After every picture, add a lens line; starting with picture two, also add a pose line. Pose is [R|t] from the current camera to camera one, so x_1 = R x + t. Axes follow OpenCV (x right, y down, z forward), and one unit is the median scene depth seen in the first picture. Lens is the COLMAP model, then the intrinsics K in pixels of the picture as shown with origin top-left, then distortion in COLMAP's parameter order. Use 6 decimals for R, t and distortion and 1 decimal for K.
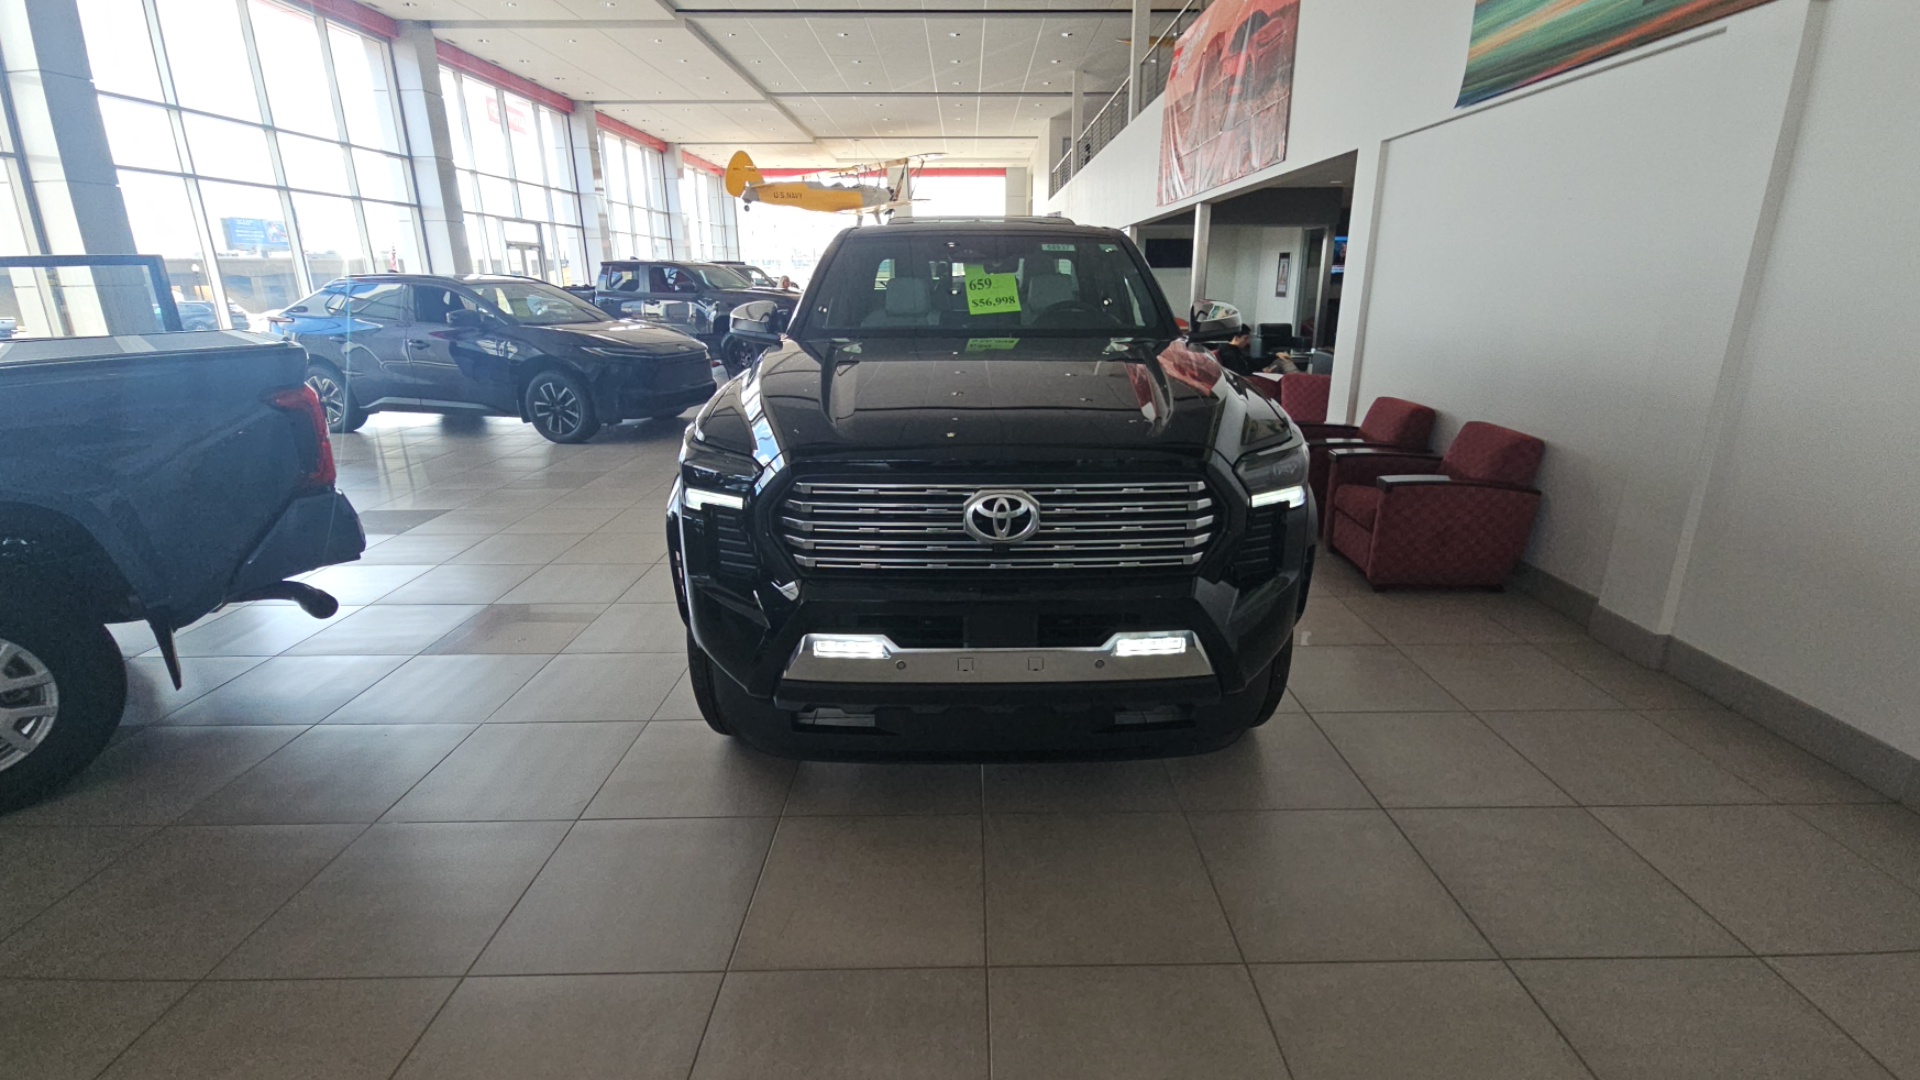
lens RADIAL K [[857.0, 0, 964.6], [0, 857.0, 551.2], [0, 0, 1]] dist [0.009038, -0.006912]
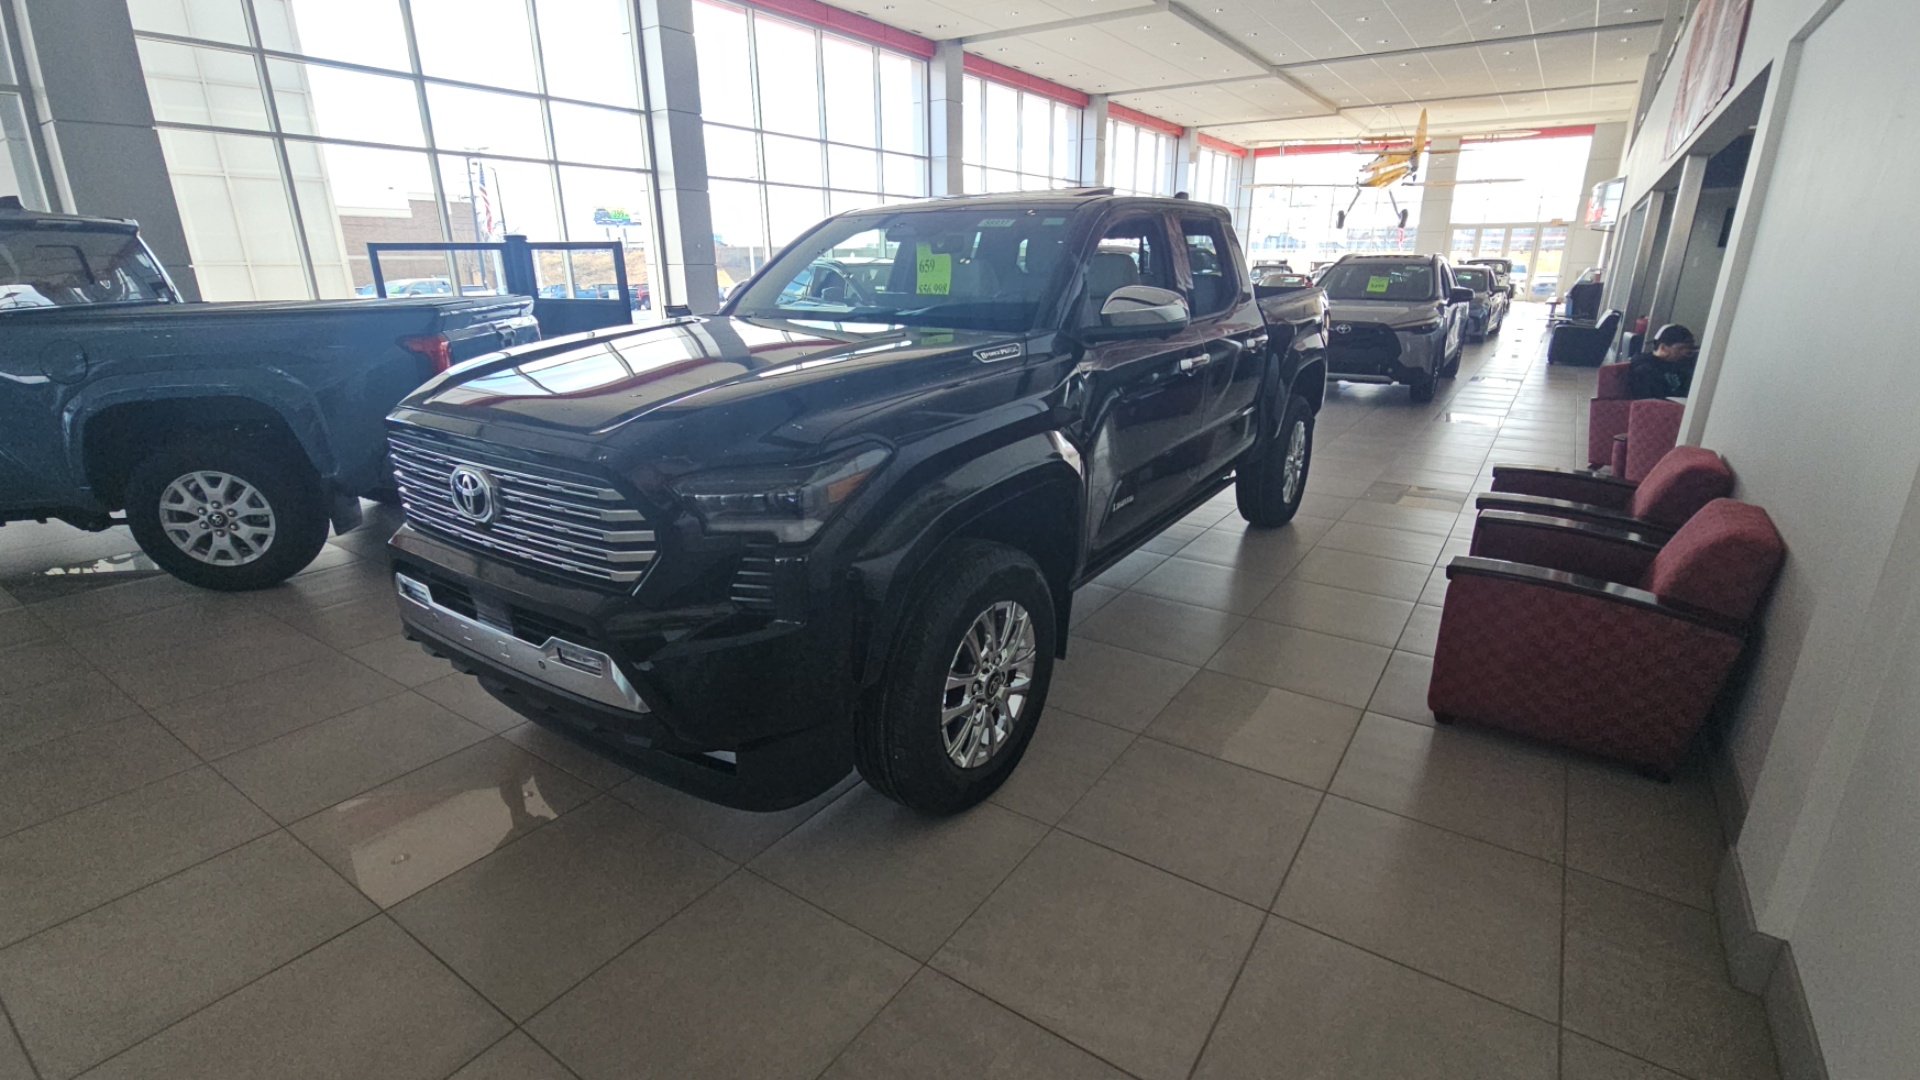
lens RADIAL K [[857.0, 0, 965.2], [0, 857.0, 542.4], [0, 0, 1]] dist [0.009038, -0.006912]
pose [[0.828215, 0.178392, -0.531259, 0.101163], [-0.173903, 0.982995, 0.058974, -0.013533], [0.532746, 0.043545, 0.845154, 0.043619]]
